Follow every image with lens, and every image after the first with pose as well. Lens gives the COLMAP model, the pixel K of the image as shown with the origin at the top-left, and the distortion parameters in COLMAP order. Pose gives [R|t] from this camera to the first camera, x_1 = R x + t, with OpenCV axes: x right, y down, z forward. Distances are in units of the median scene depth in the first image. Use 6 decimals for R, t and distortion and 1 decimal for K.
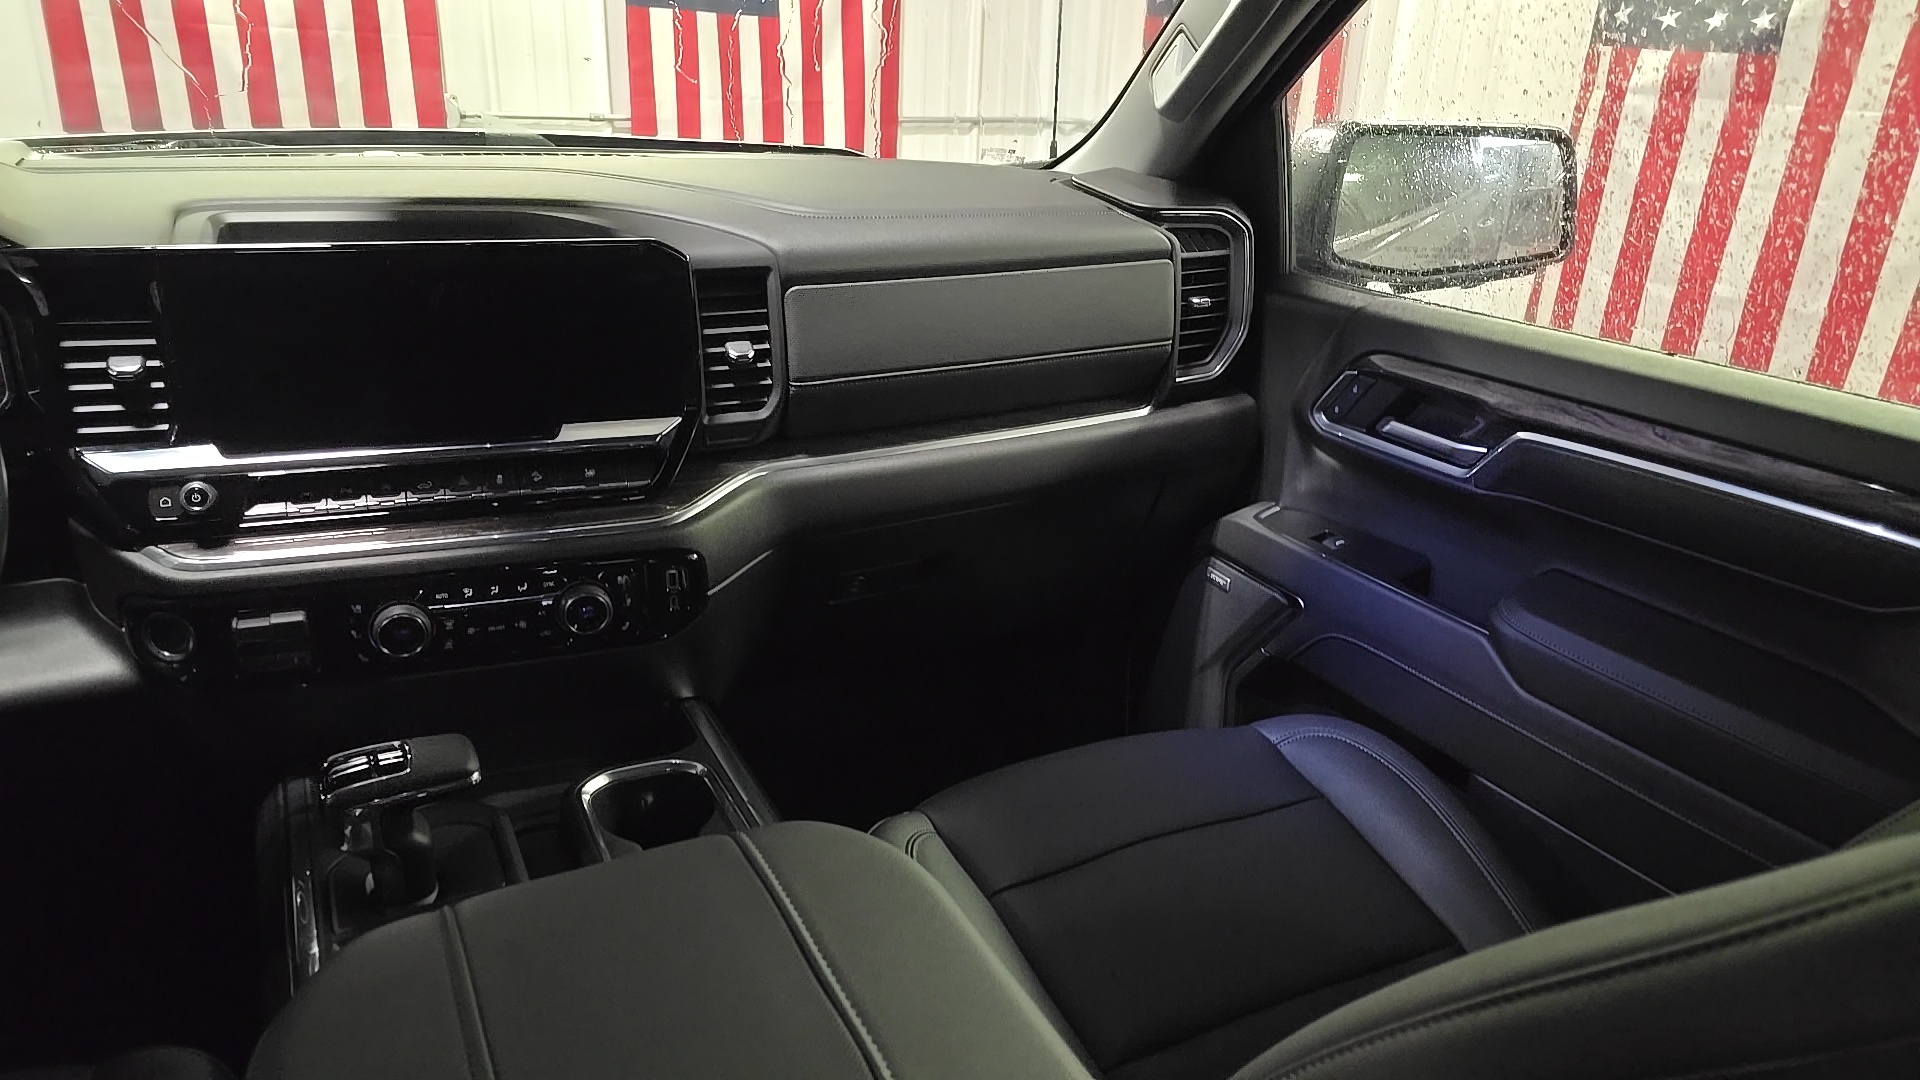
lens RADIAL K [[1297.1, 0, 960.0], [0, 1297.1, 540.0], [0, 0, 1]] dist [0.050180, -0.038864]
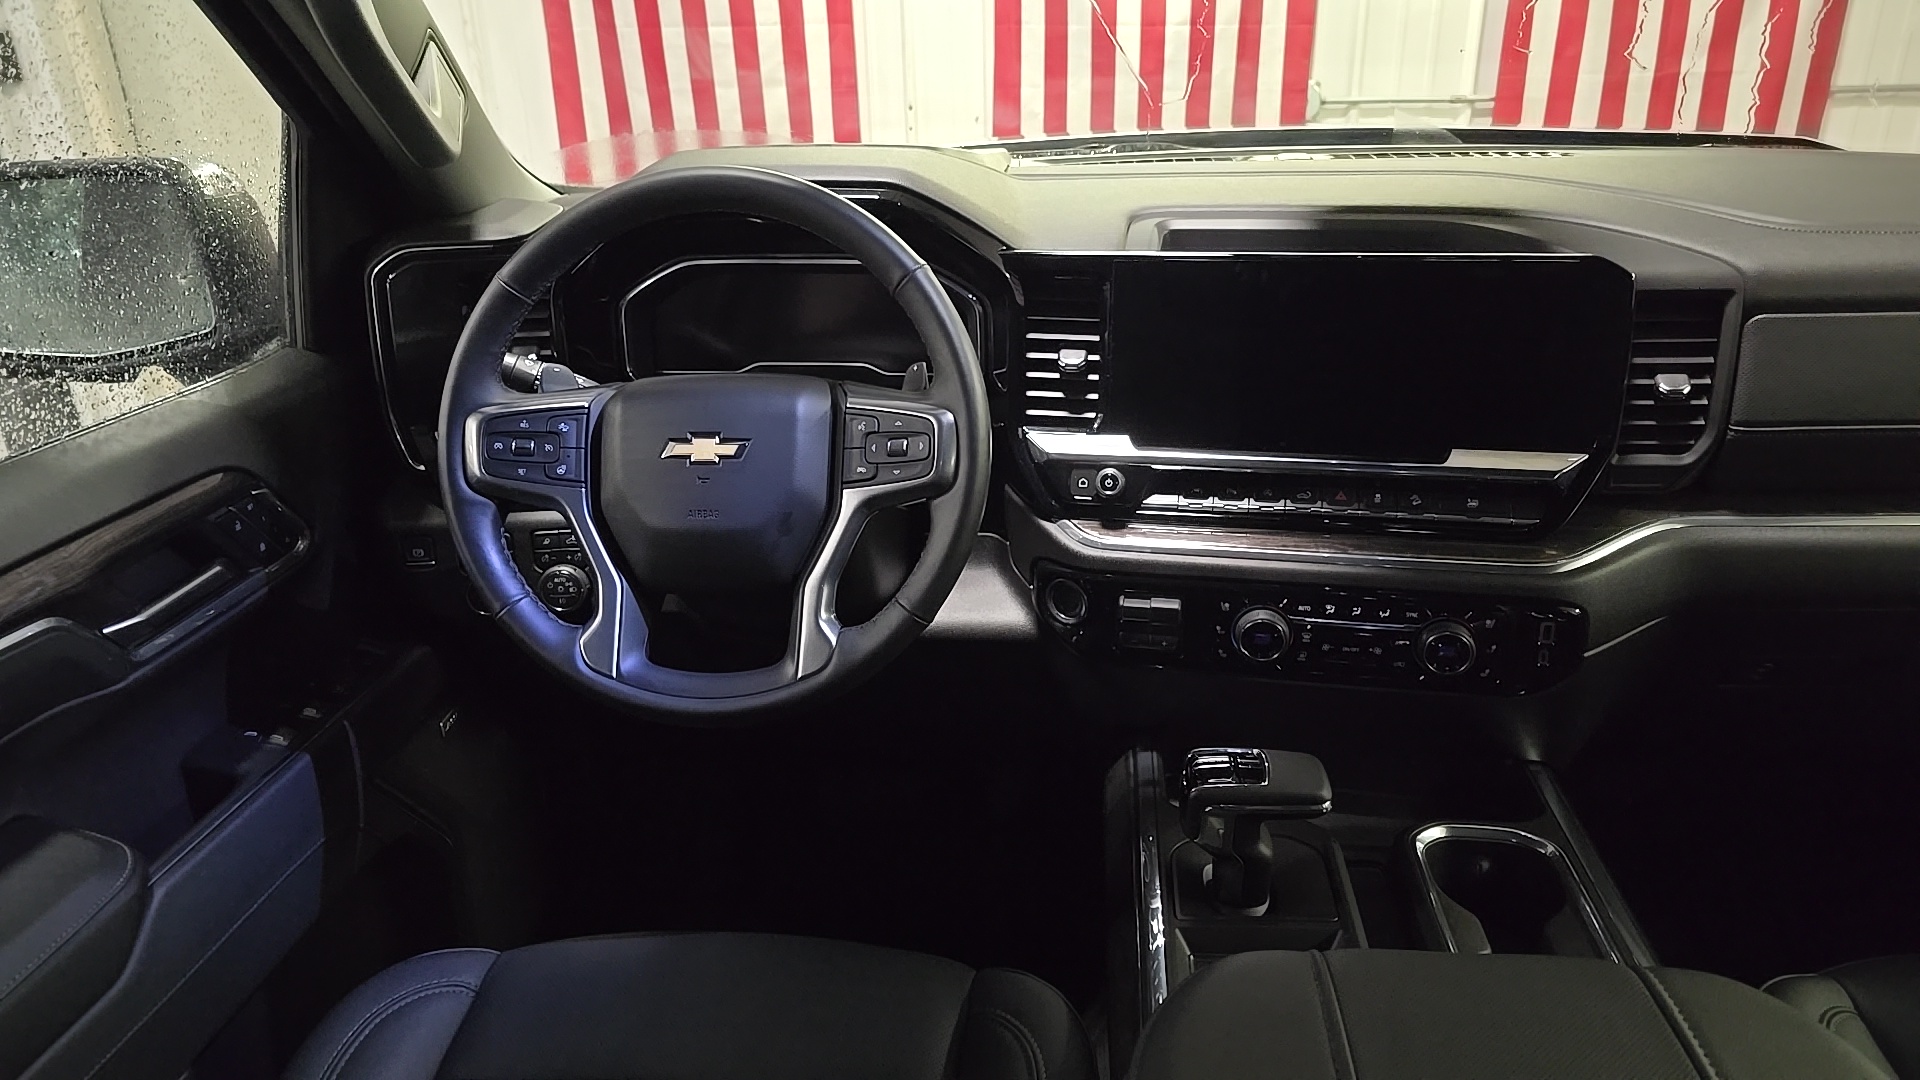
lens RADIAL K [[1265.9, 0, 918.8], [0, 1265.9, 537.7], [0, 0, 1]] dist [0.031353, -0.037130]
pose [[0.825880, 0.160987, -0.540375, -0.119974], [-0.146066, 0.986743, 0.070728, -0.035028], [0.544597, 0.020517, 0.838447, 0.021930]]
